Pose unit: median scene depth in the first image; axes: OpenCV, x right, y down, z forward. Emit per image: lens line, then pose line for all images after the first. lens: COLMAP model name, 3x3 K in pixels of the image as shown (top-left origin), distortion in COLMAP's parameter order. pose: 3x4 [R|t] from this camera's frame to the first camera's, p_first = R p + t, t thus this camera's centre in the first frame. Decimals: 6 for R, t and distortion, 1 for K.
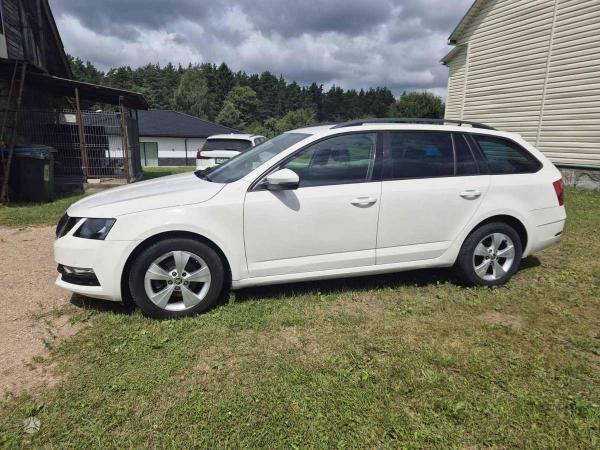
lens RADIAL K [[403.5, 0, 302.3], [0, 403.5, 225.0], [0, 0, 1]] dist [0.065342, -0.036510]
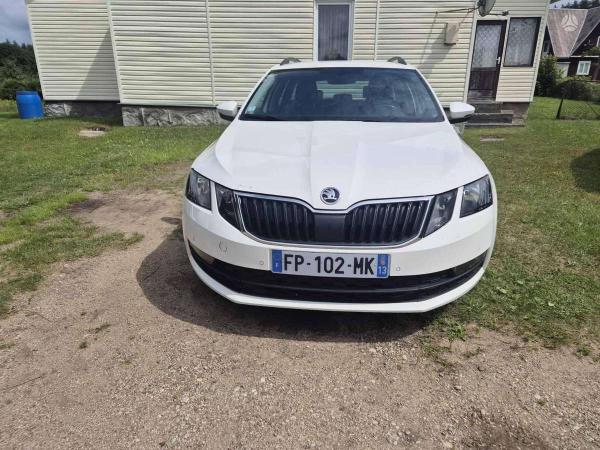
lens RADIAL K [[403.5, 0, 302.4], [0, 403.5, 224.4], [0, 0, 1]] dist [0.065342, -0.036510]
pose [[0.379644, -0.296941, 0.876183, -0.369834], [0.195421, 0.951458, 0.237778, -0.050300], [-0.904257, 0.080954, 0.419244, 0.287439]]
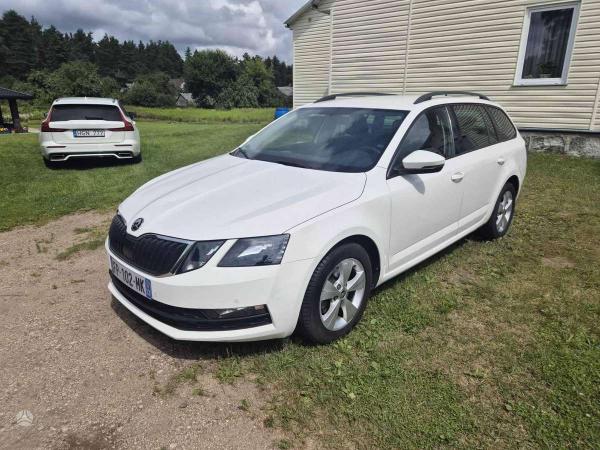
lens RADIAL K [[403.5, 0, 301.5], [0, 403.5, 217.6], [0, 0, 1]] dist [0.065342, -0.036510]
pose [[0.871797, -0.146049, 0.467589, -0.225664], [0.108946, 0.988422, 0.105605, -0.035074], [-0.477599, -0.041124, 0.877615, 0.094359]]
